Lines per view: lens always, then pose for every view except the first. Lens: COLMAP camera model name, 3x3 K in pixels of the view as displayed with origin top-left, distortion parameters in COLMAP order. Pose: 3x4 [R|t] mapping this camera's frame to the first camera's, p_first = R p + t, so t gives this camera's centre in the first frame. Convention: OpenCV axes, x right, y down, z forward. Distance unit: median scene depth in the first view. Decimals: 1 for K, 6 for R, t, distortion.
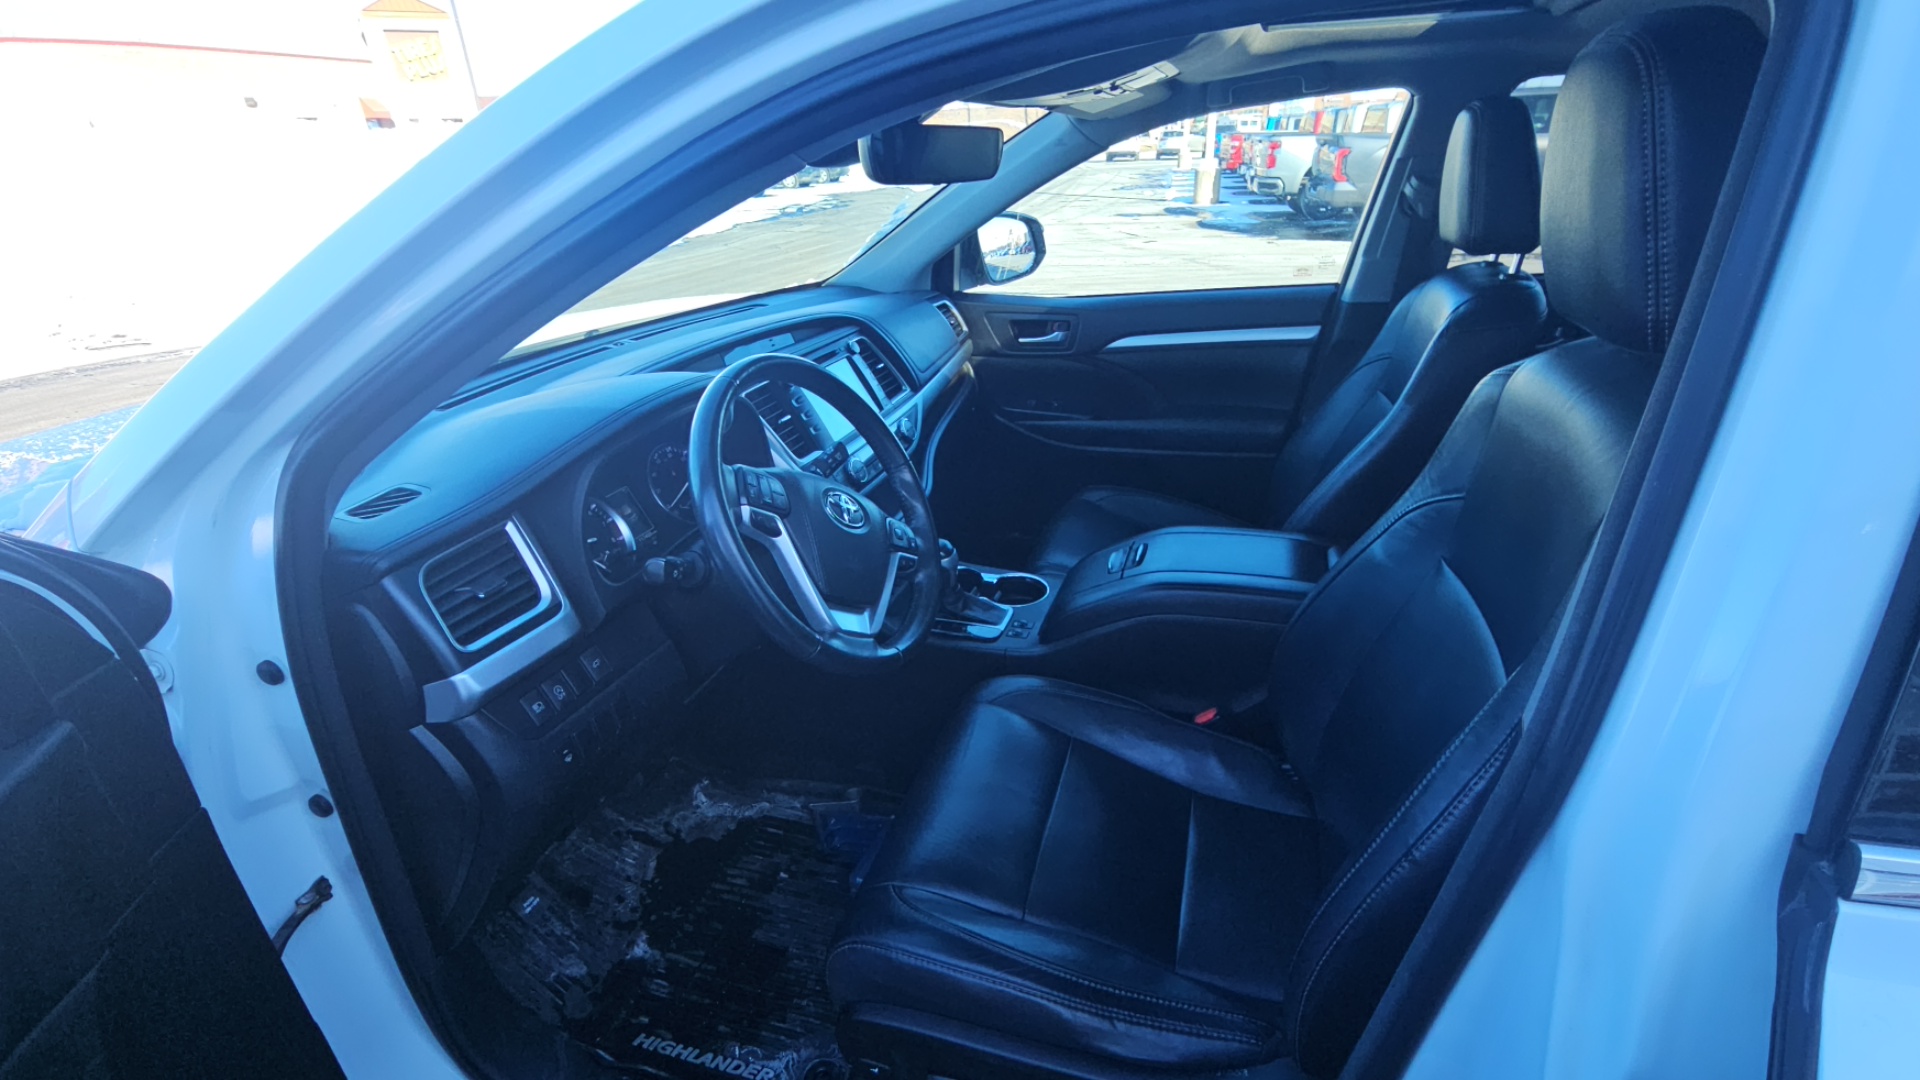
lens RADIAL K [[855.6, 0, 974.7], [0, 855.6, 539.3], [0, 0, 1]] dist [0.007637, -0.005304]
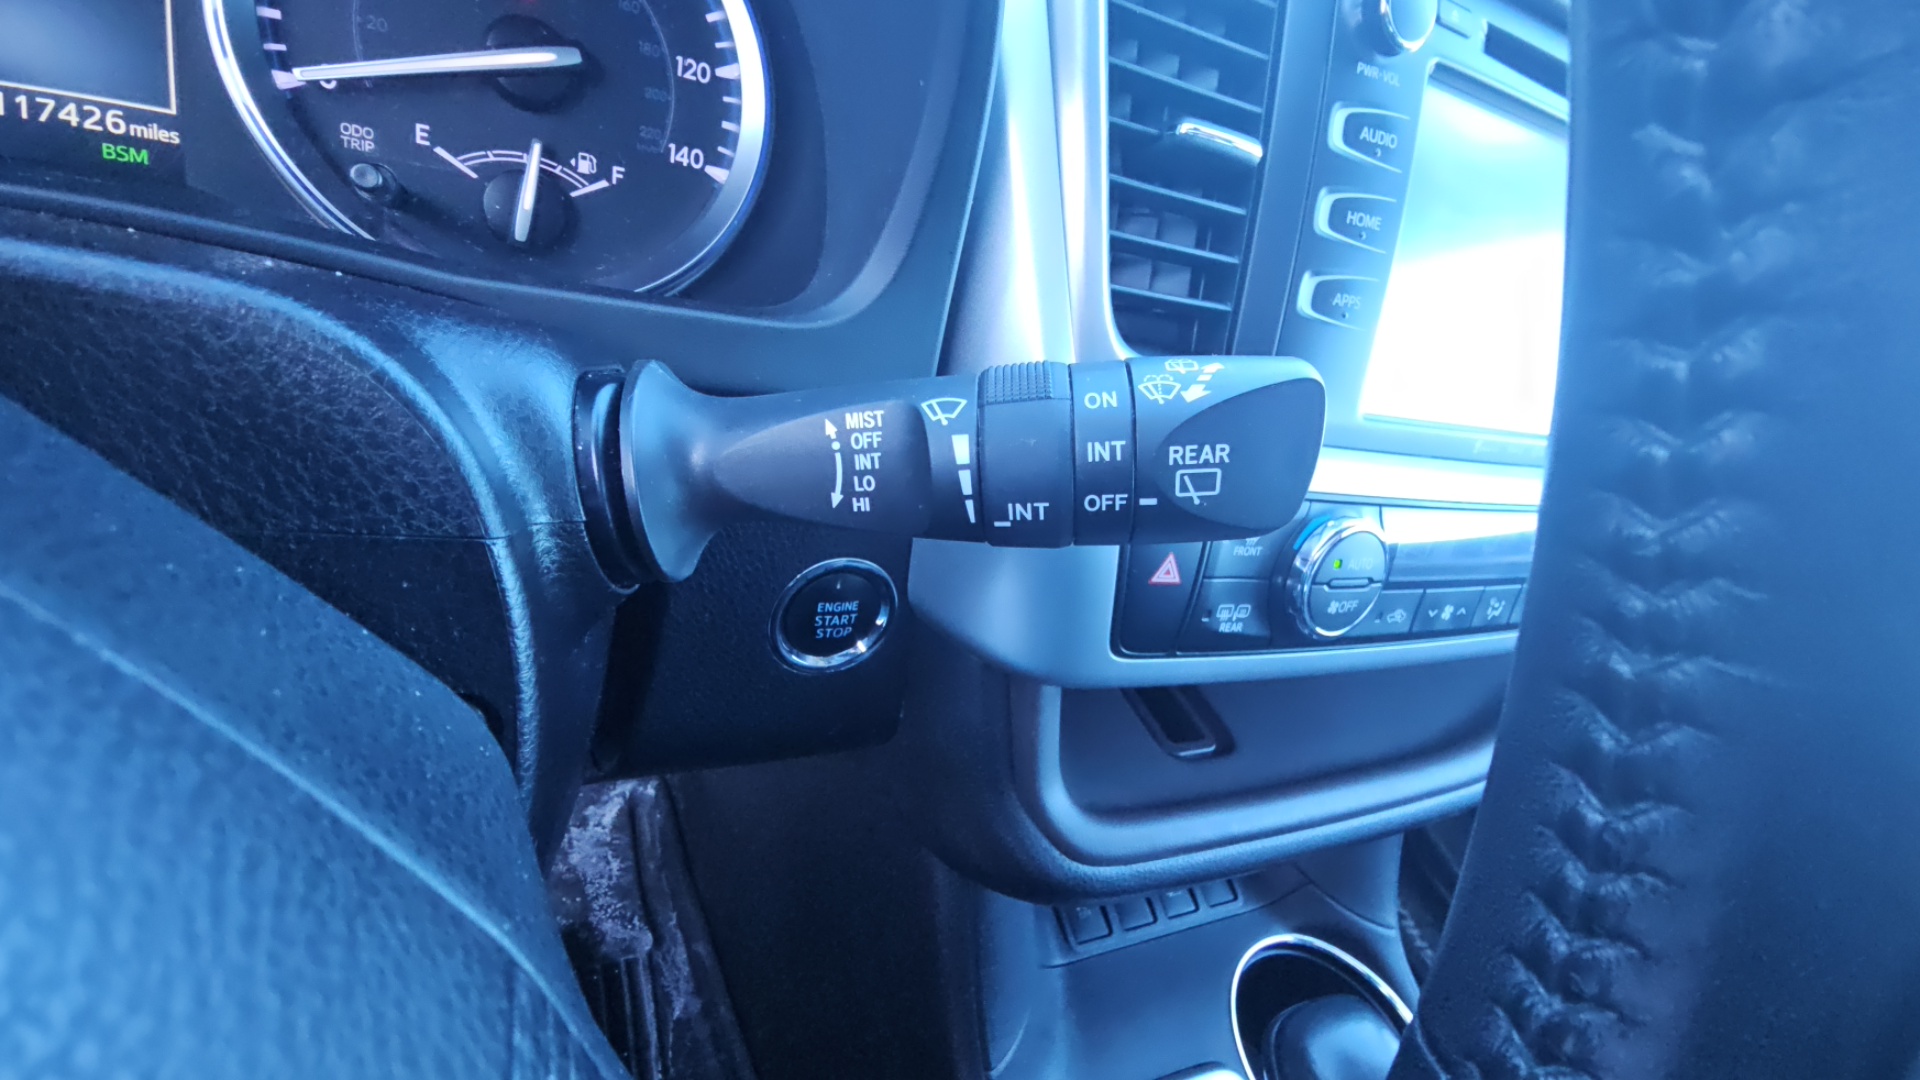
lens RADIAL K [[855.6, 0, 974.5], [0, 855.6, 543.4], [0, 0, 1]] dist [0.007637, -0.005304]
pose [[0.593955, 0.681664, -0.427261, -0.090572], [-0.629900, 0.724412, 0.280094, -0.077473], [0.500443, 0.102768, 0.859648, 0.667194]]
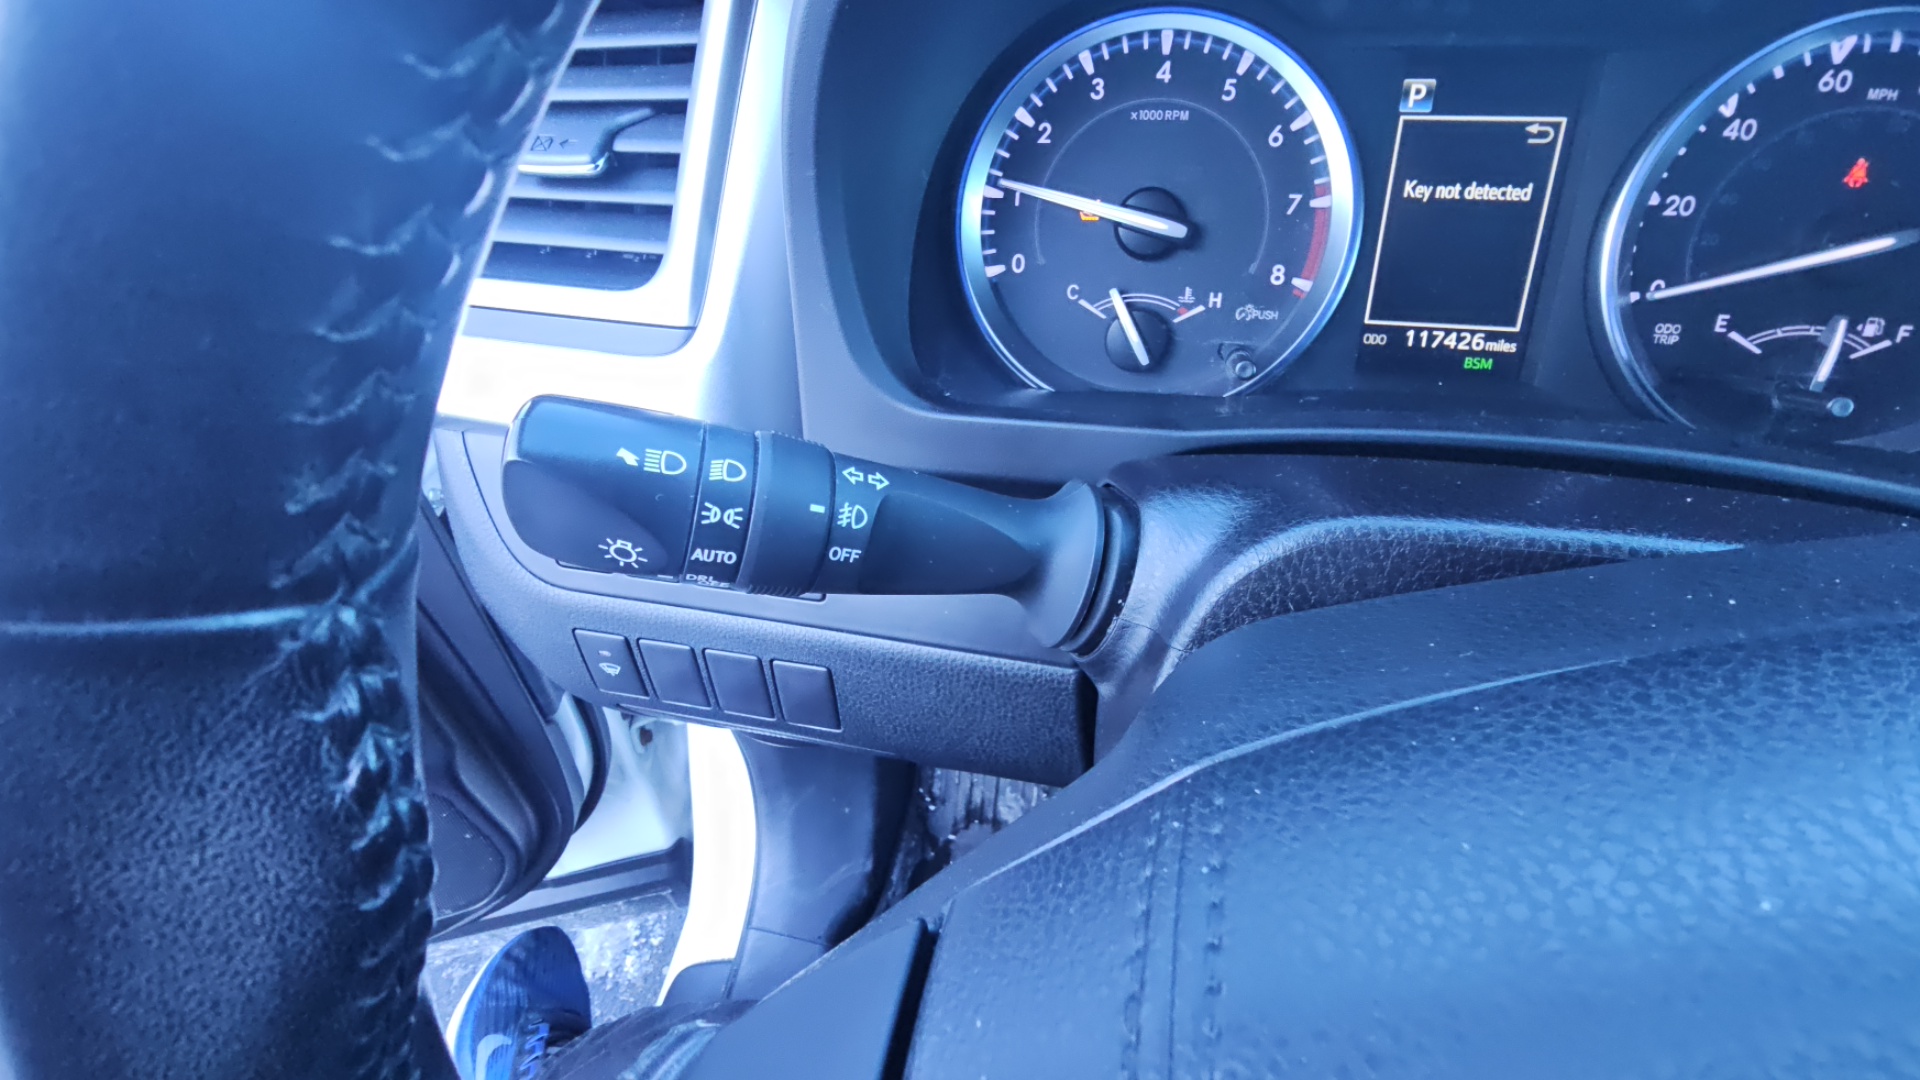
lens RADIAL K [[855.6, 0, 982.6], [0, 855.6, 544.3], [0, 0, 1]] dist [0.007637, -0.005304]
pose [[0.106127, 0.718350, -0.687539, -0.123019], [-0.363614, 0.671592, 0.645561, -0.055526], [0.925485, 0.181487, 0.332476, 0.559158]]
